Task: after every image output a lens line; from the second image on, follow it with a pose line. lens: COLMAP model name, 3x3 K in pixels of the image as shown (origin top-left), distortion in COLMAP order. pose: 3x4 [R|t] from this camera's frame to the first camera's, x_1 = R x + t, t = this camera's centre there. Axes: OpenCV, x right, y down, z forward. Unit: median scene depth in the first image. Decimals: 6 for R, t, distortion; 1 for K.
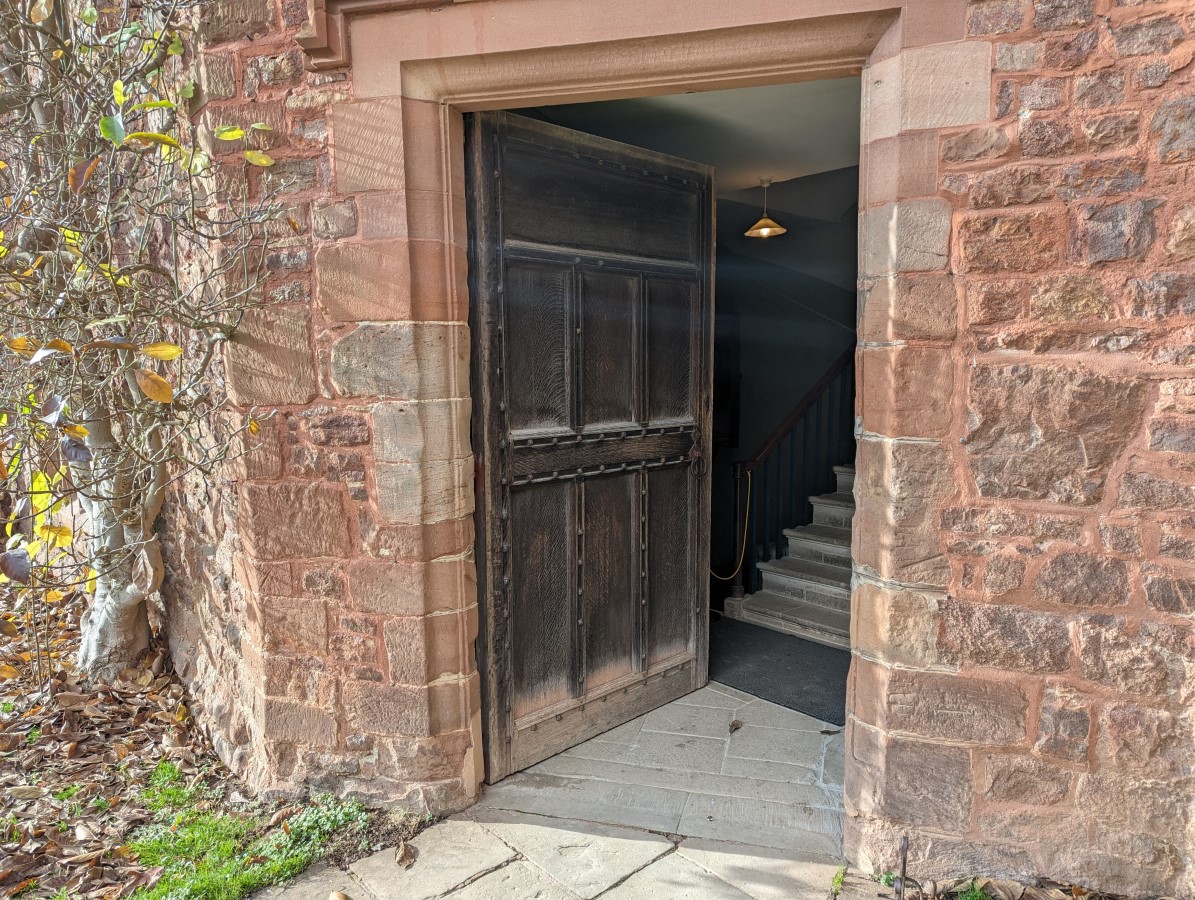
lens RADIAL K [[834.0, 0, 597.4], [0, 834.0, 450.9], [0, 0, 1]] dist [0.037469, -0.027398]
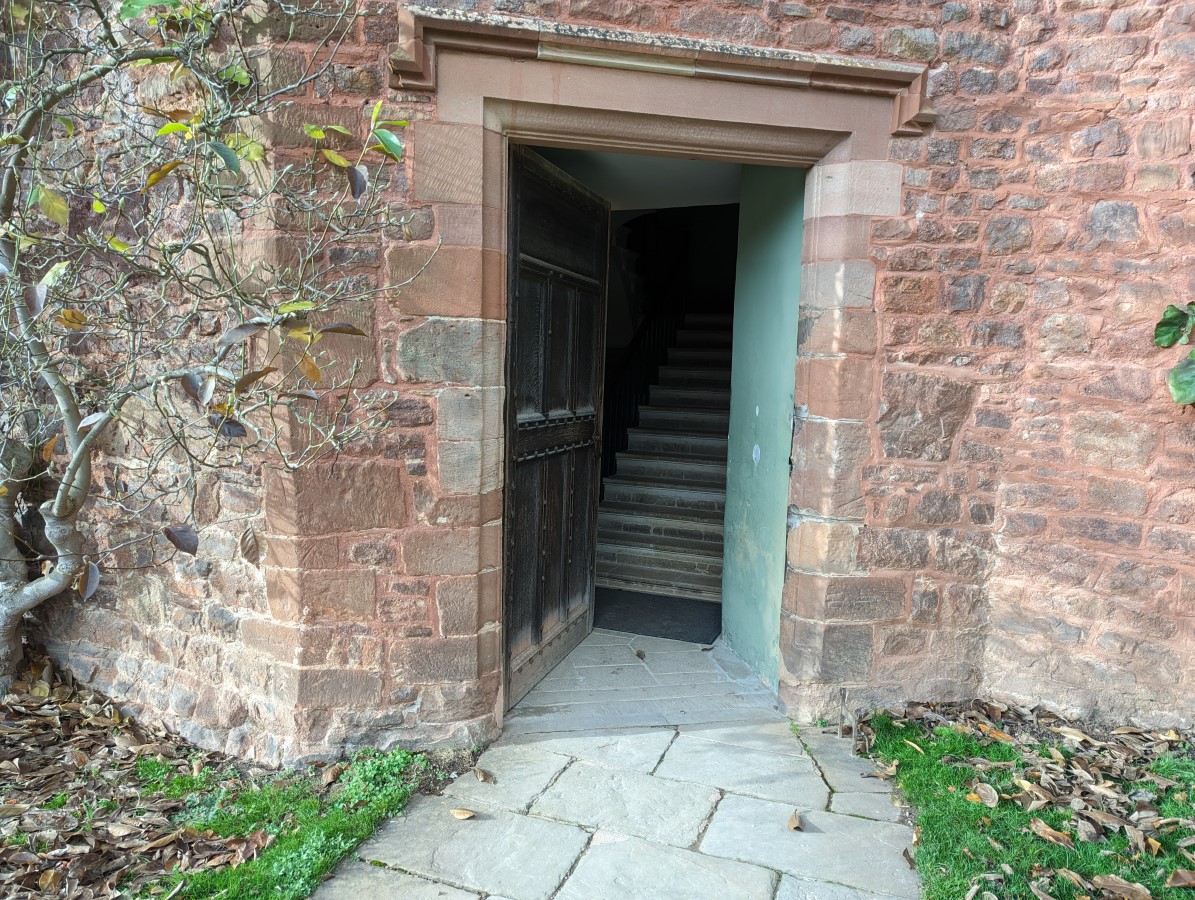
lens RADIAL K [[834.0, 0, 593.1], [0, 834.0, 455.5], [0, 0, 1]] dist [0.037469, -0.027398]
pose [[0.893514, -0.013385, 0.448835, -0.611884], [0.011492, 0.999910, 0.006941, 0.029274], [-0.448888, -0.001044, 0.893588, -0.110293]]
